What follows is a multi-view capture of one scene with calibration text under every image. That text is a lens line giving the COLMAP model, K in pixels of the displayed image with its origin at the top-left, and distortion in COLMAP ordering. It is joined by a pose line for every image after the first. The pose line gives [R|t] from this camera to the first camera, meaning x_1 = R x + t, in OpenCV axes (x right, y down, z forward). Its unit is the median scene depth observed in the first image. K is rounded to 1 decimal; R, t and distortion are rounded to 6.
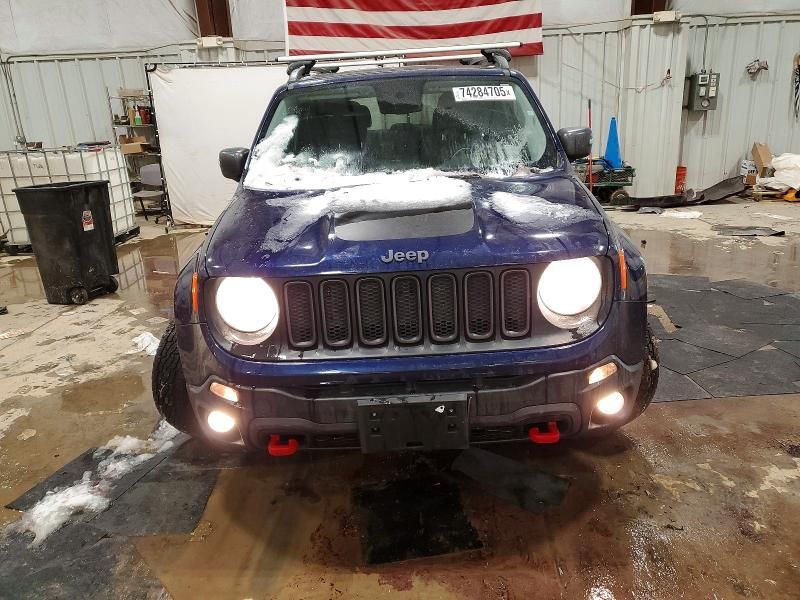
lens RADIAL K [[648.1, 0, 401.3], [0, 648.1, 298.0], [0, 0, 1]] dist [0.016896, -0.005802]
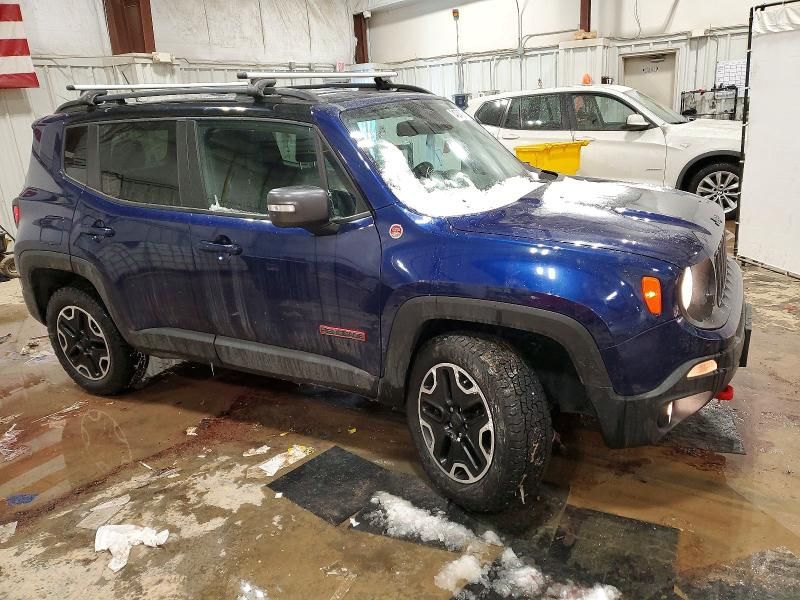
lens RADIAL K [[648.1, 0, 402.9], [0, 648.1, 299.4], [0, 0, 1]] dist [0.016896, -0.005802]
pose [[0.425082, -0.238384, 0.873200, -0.392600], [0.295038, 0.948502, 0.115315, -0.067852], [-0.855721, 0.208609, 0.473524, 0.243566]]
